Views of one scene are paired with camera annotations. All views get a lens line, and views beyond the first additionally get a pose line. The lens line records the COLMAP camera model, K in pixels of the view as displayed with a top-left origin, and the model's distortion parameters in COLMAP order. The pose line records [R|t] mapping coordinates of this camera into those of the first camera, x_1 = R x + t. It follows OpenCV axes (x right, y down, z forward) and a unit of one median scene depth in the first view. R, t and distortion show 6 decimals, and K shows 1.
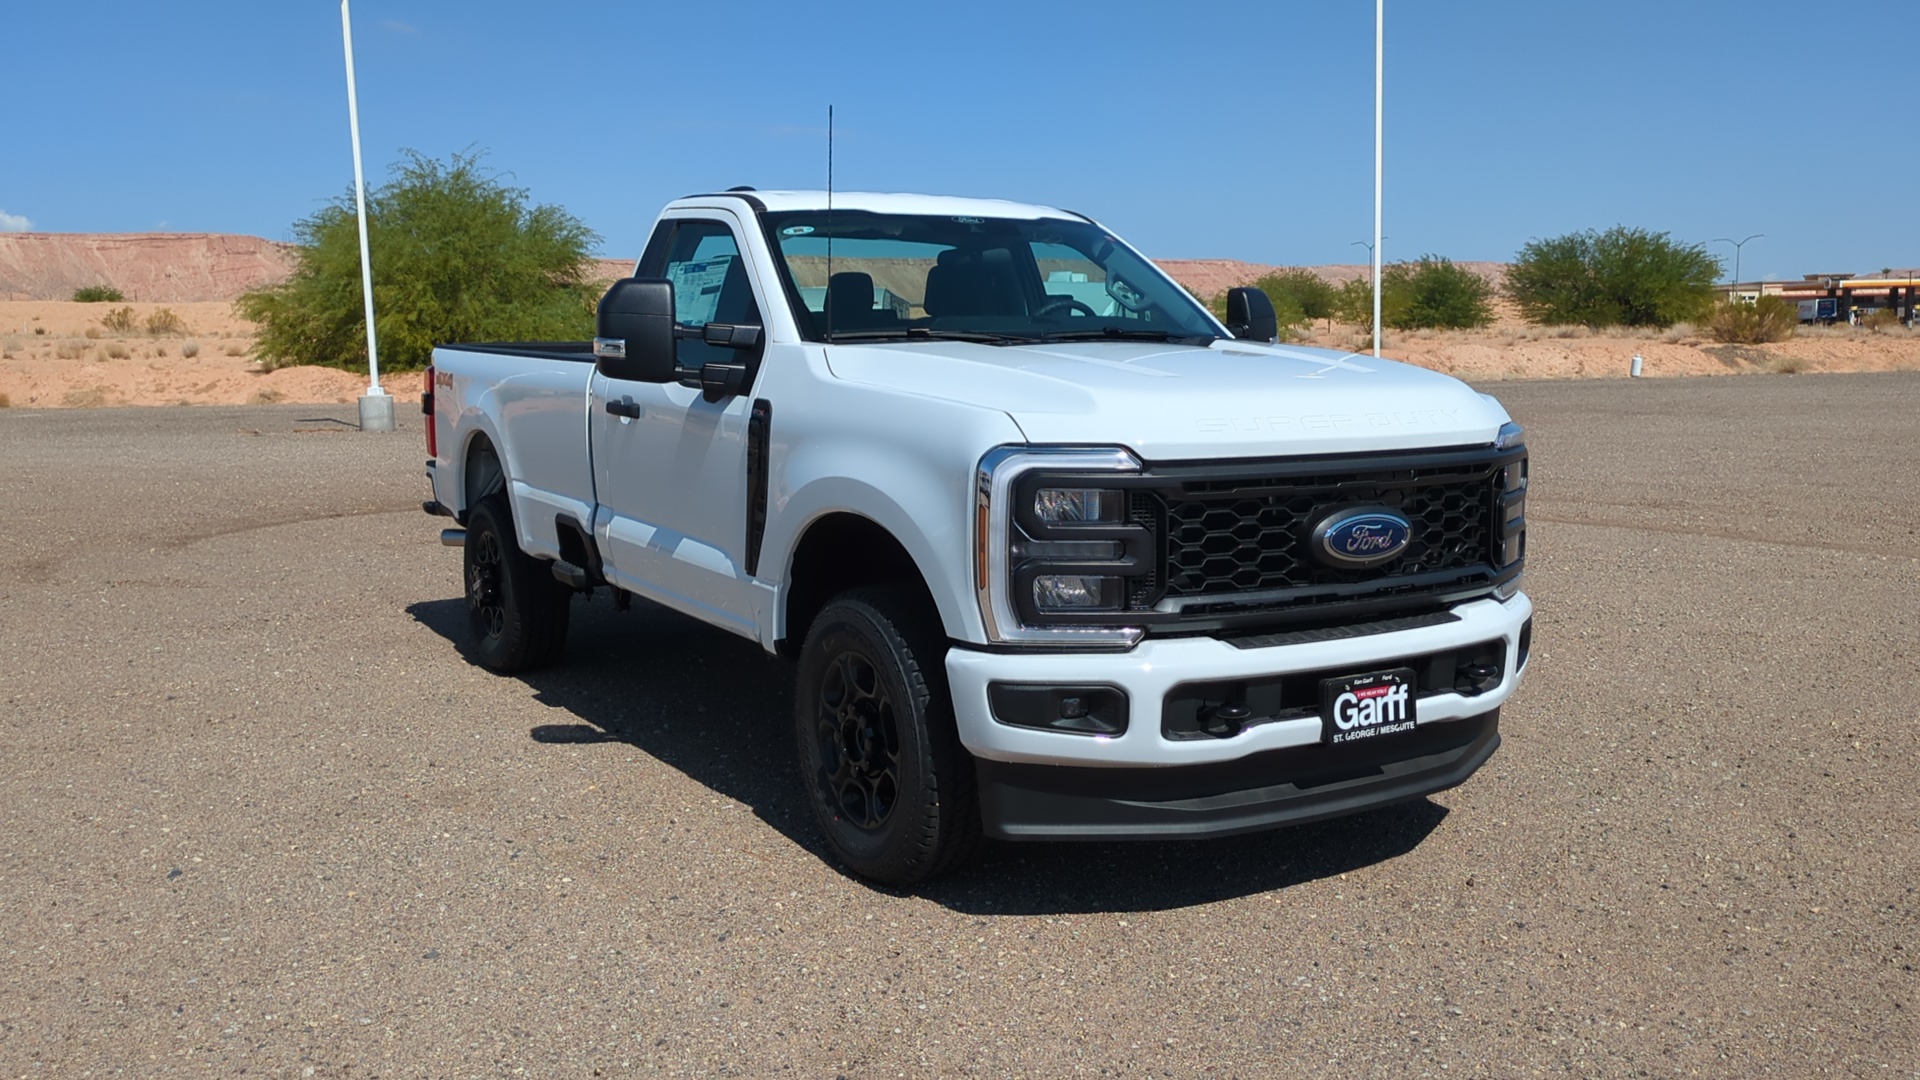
lens RADIAL K [[1650.5, 0, 978.4], [0, 1650.5, 531.7], [0, 0, 1]] dist [0.079819, -0.113053]
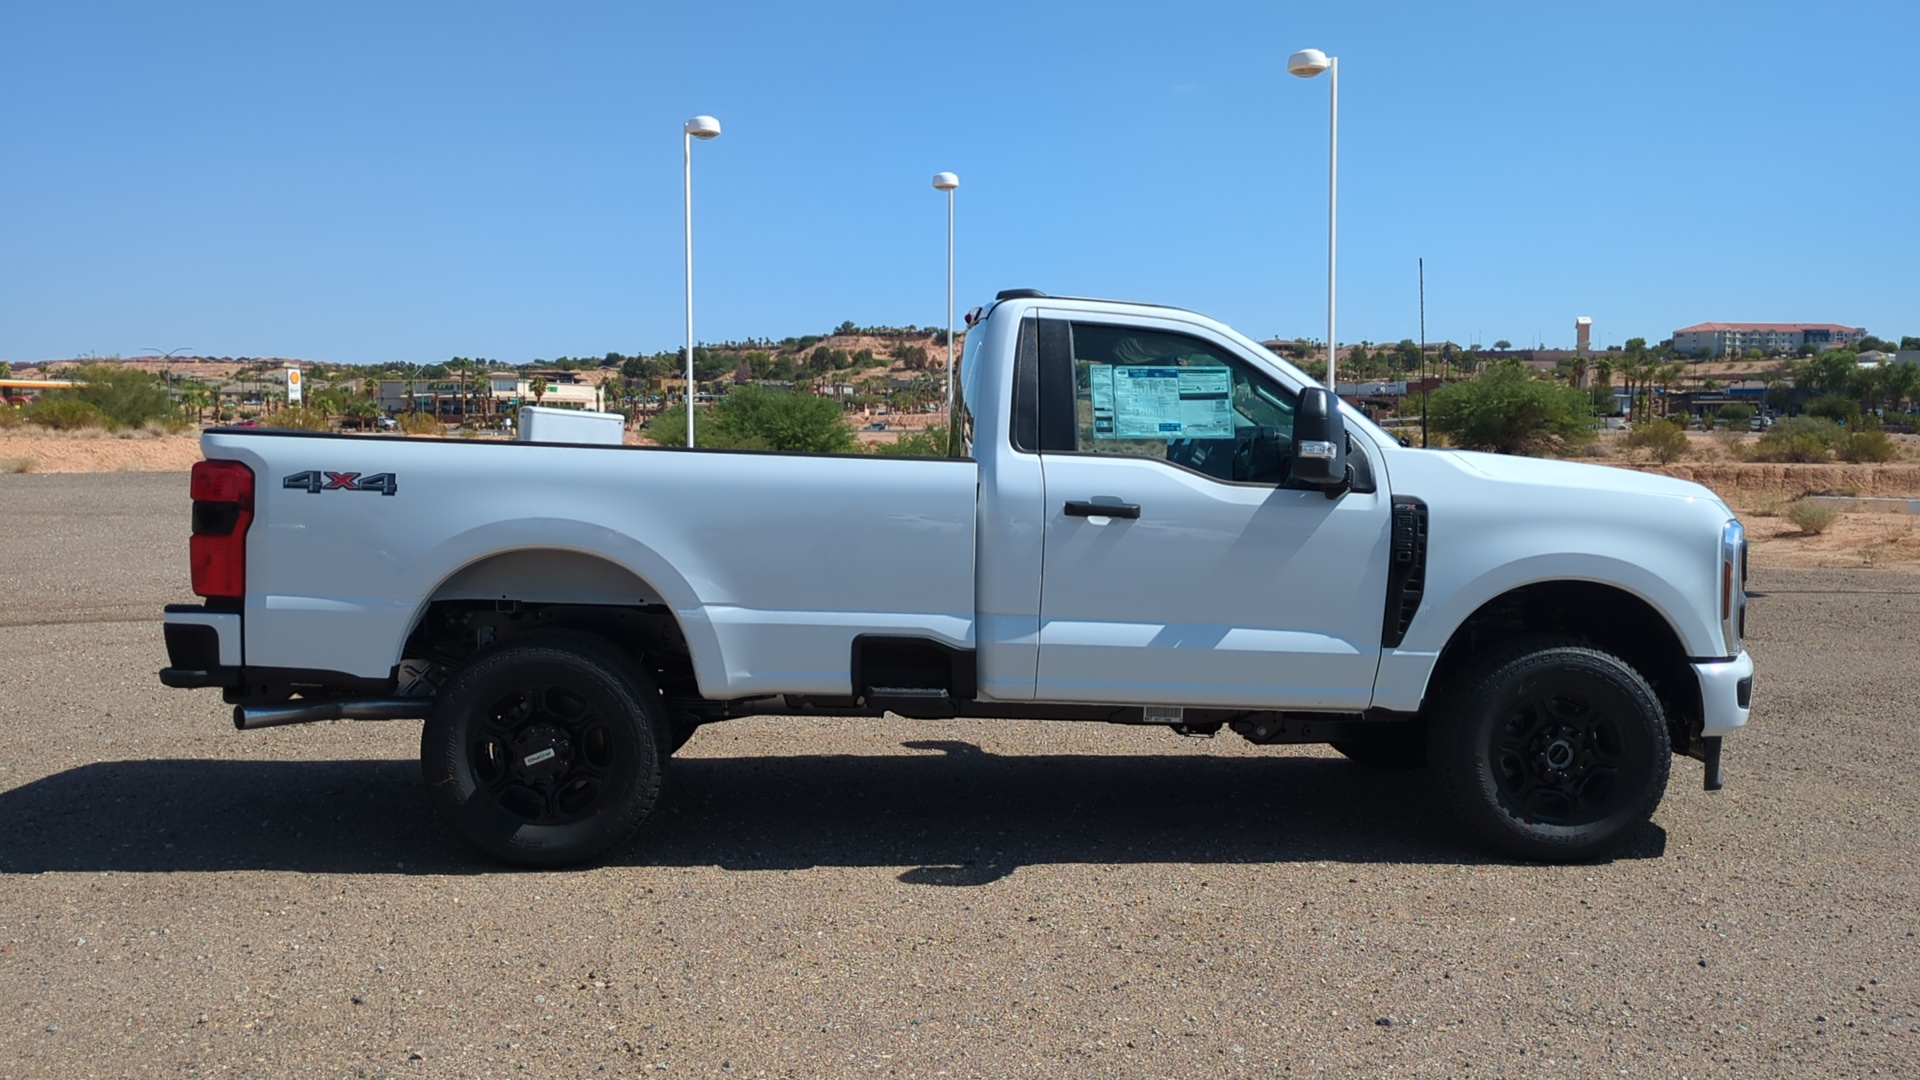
lens RADIAL K [[1650.5, 0, 978.4], [0, 1650.5, 531.7], [0, 0, 1]] dist [0.079819, -0.113053]
pose [[0.454727, -0.029118, 0.890155, -1.300592], [0.082029, 0.996587, -0.009304, -0.067756], [-0.886845, 0.077250, 0.455563, 0.721272]]
